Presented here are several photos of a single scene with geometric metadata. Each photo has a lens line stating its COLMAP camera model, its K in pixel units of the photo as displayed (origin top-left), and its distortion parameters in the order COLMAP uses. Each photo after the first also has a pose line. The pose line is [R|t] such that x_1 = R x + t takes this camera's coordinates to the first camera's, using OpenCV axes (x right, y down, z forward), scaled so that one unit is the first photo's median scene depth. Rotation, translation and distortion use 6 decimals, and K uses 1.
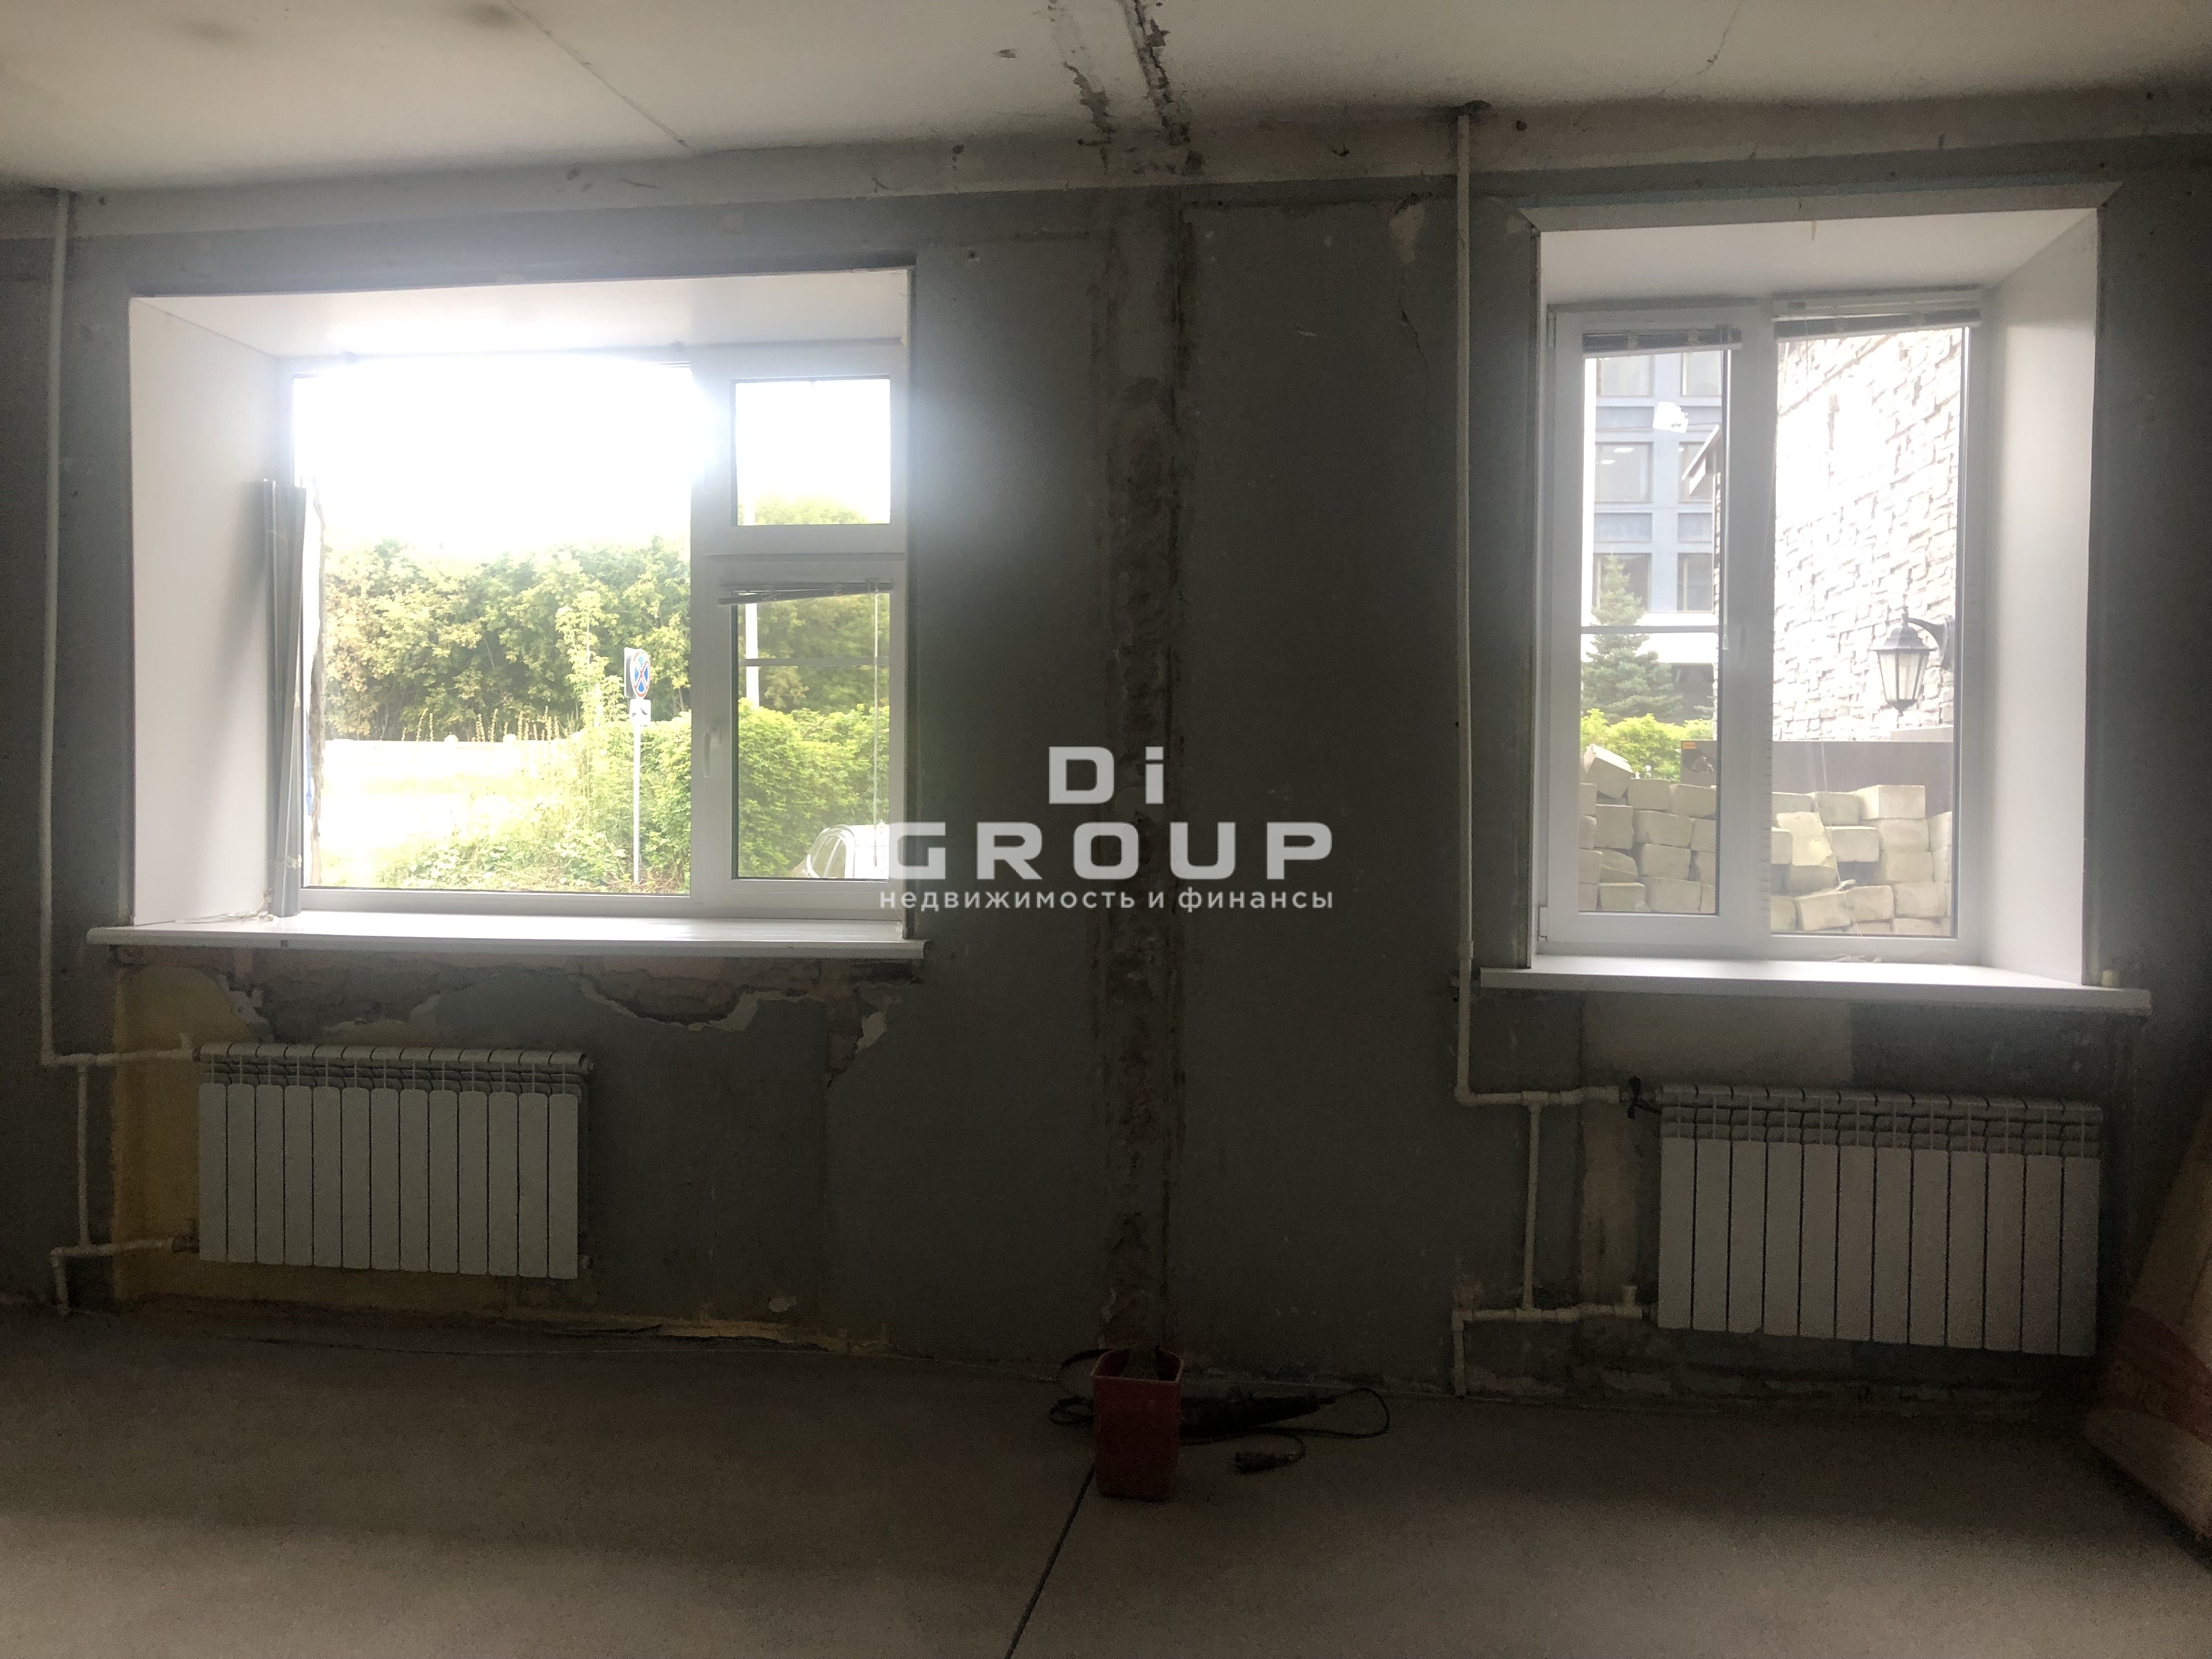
lens RADIAL K [[1808.2, 0, 1105.6], [0, 1808.2, 816.8], [0, 0, 1]] dist [0.056098, -0.054722]
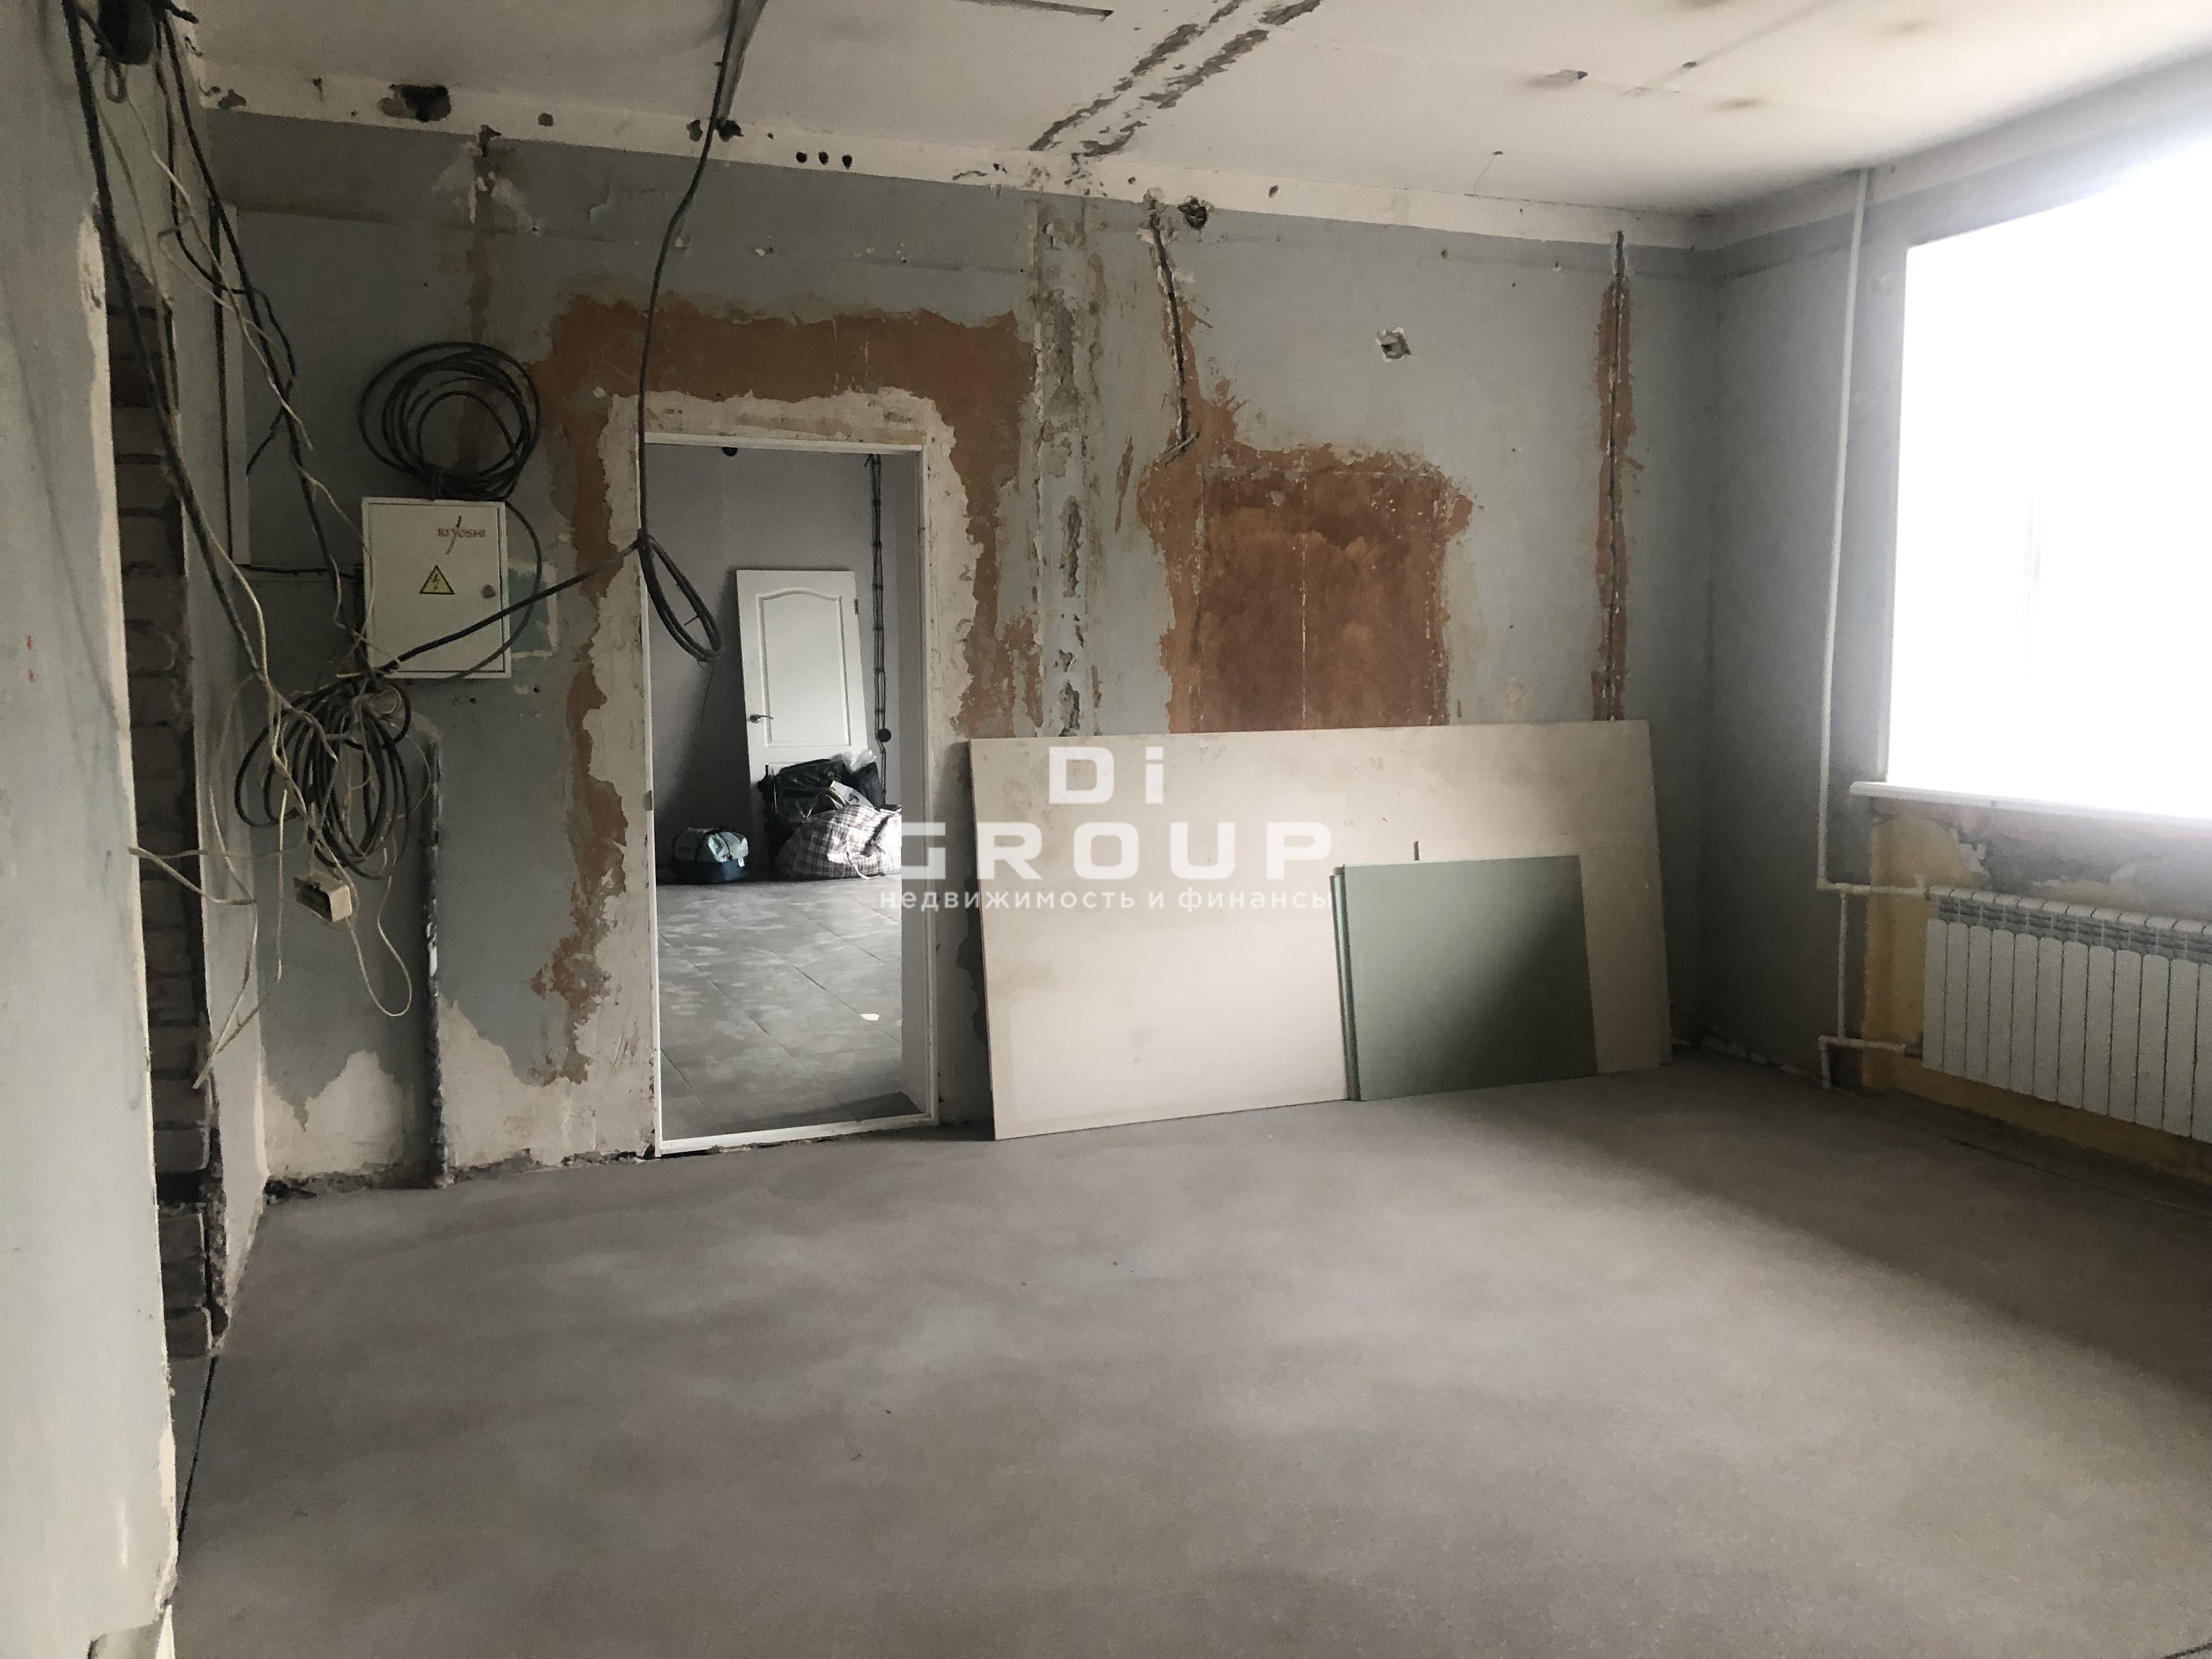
lens RADIAL K [[1808.2, 0, 1114.6], [0, 1808.2, 822.1], [0, 0, 1]] dist [0.056098, -0.054722]
pose [[0.518858, 0.070317, -0.851963, 0.228745], [-0.009394, 0.997020, 0.076568, -0.001250], [0.854809, -0.031724, 0.517973, -0.055303]]
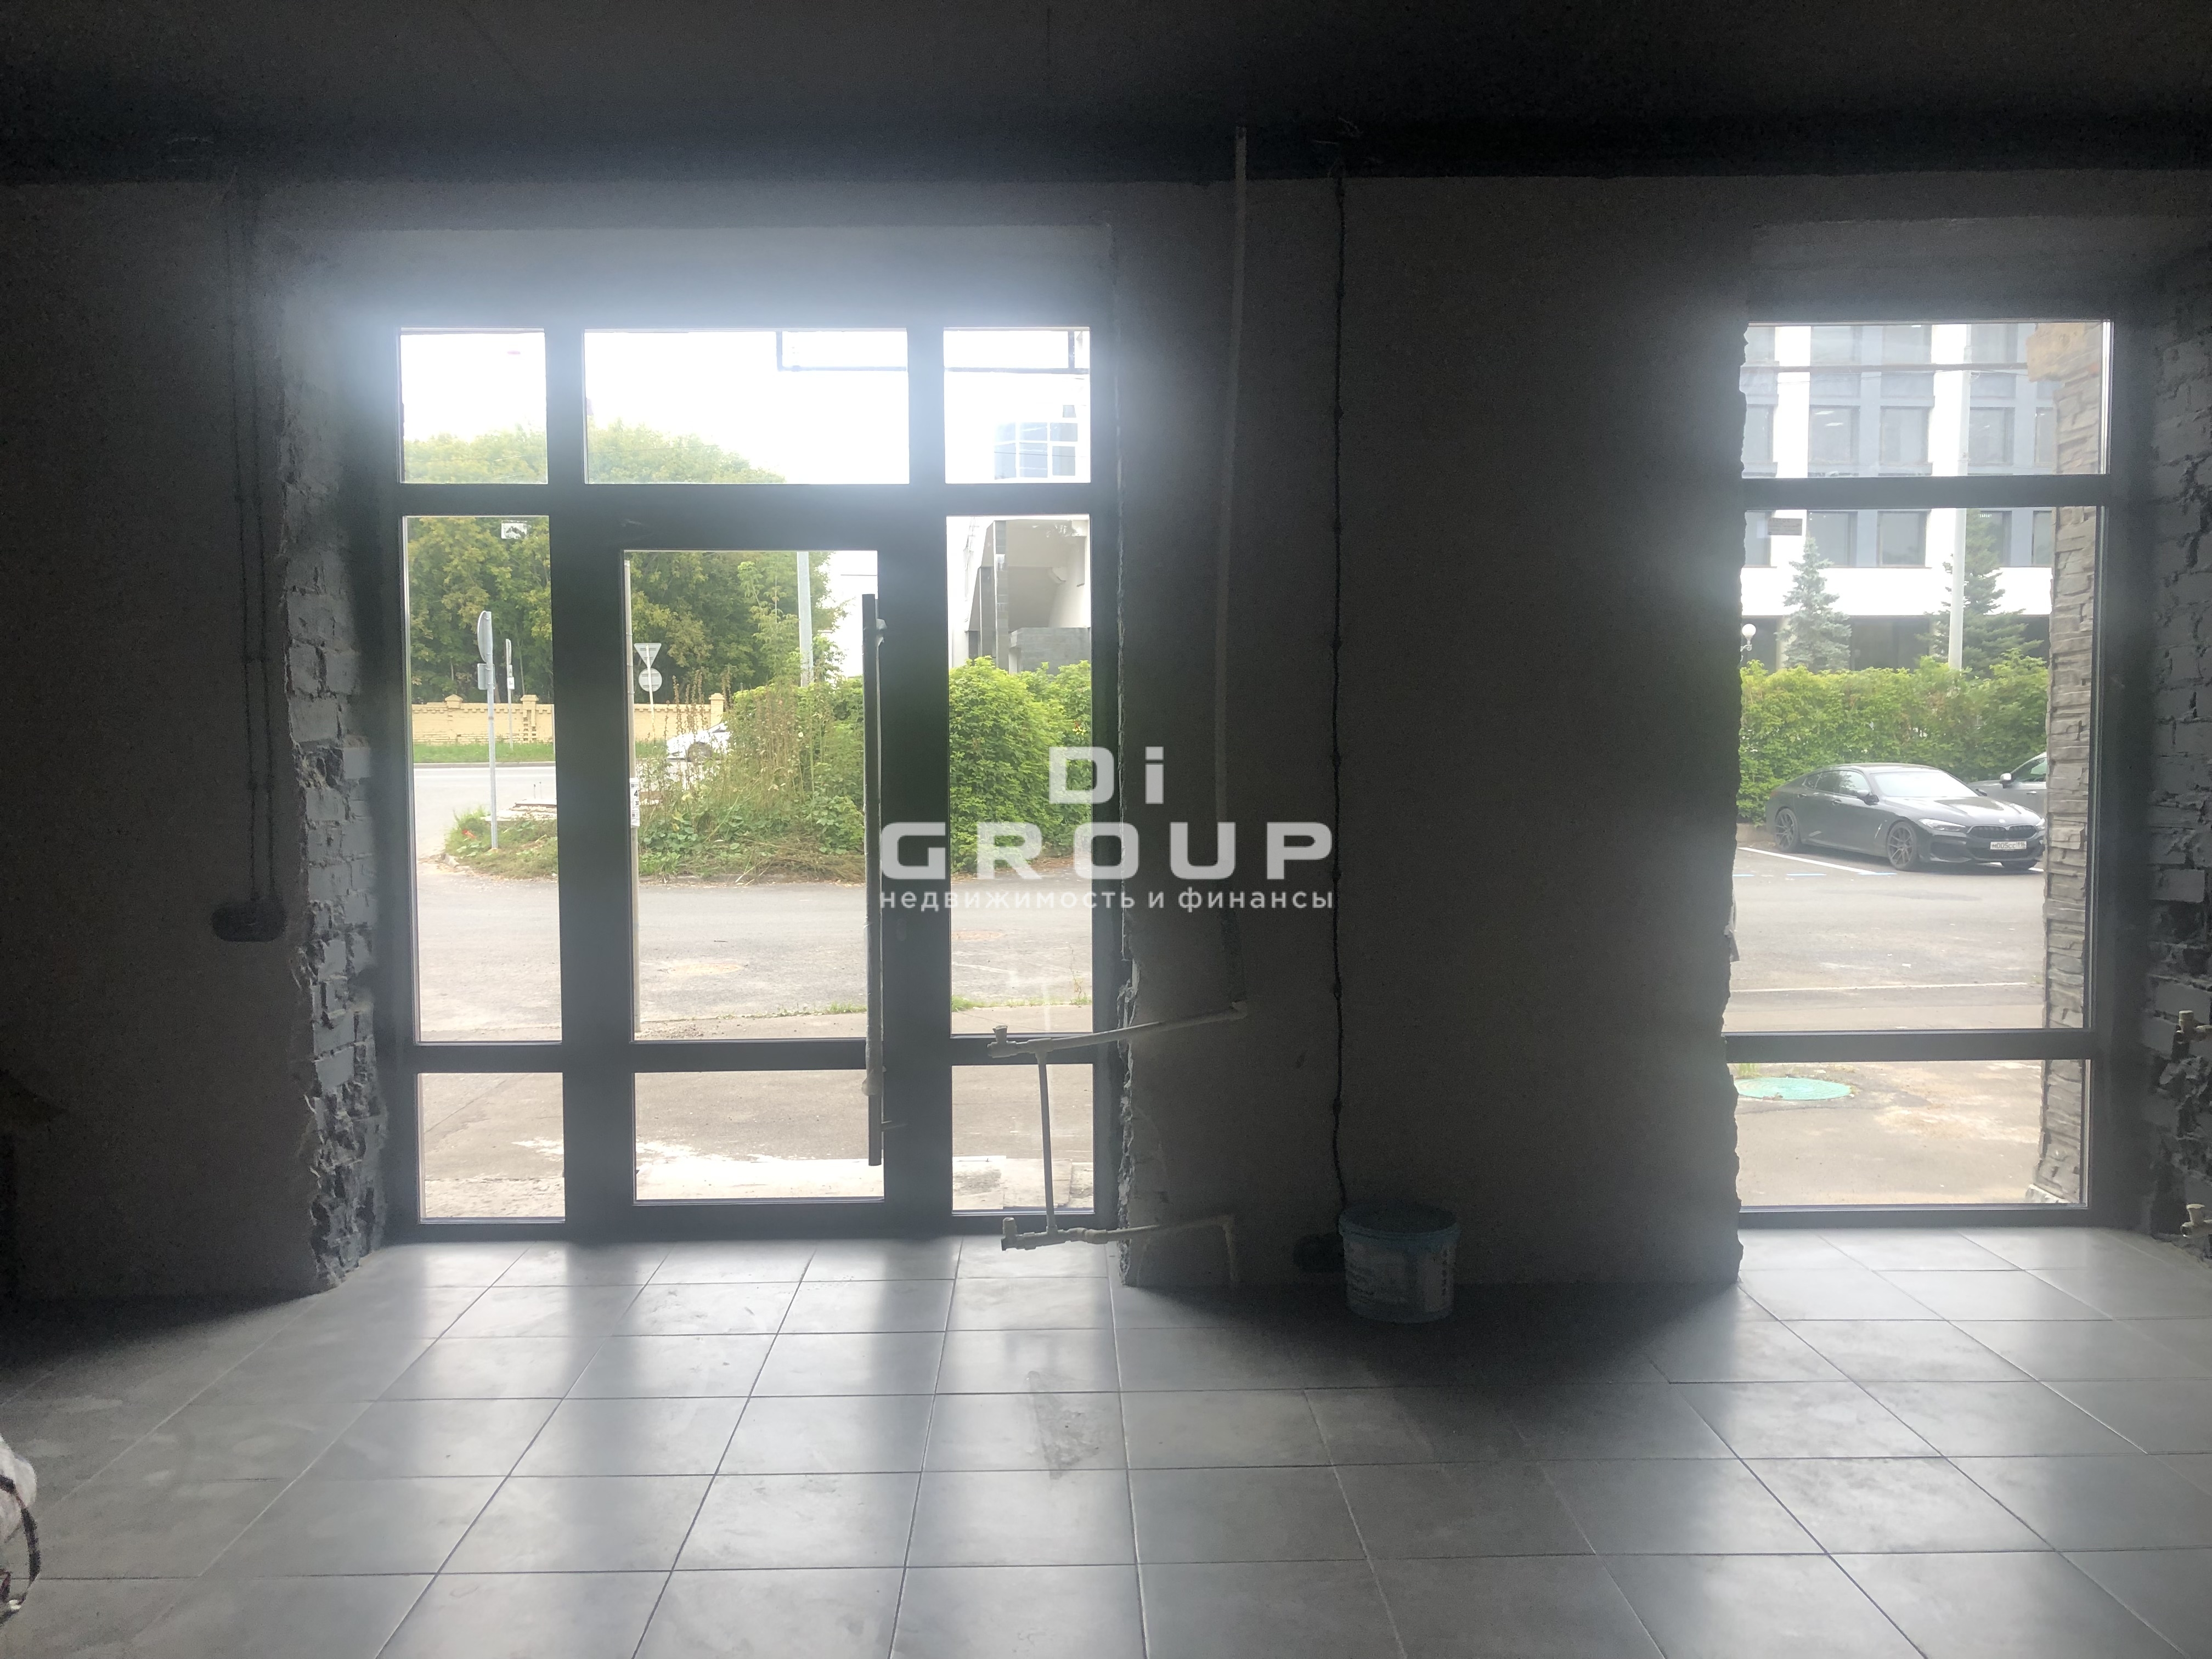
lens RADIAL K [[1808.2, 0, 1101.0], [0, 1808.2, 834.8], [0, 0, 1]] dist [0.056098, -0.054722]
pose [[0.983896, -0.025247, 0.176950, -0.275635], [0.019075, 0.999152, 0.036495, -0.004239], [-0.177721, -0.032532, 0.983543, 0.030782]]
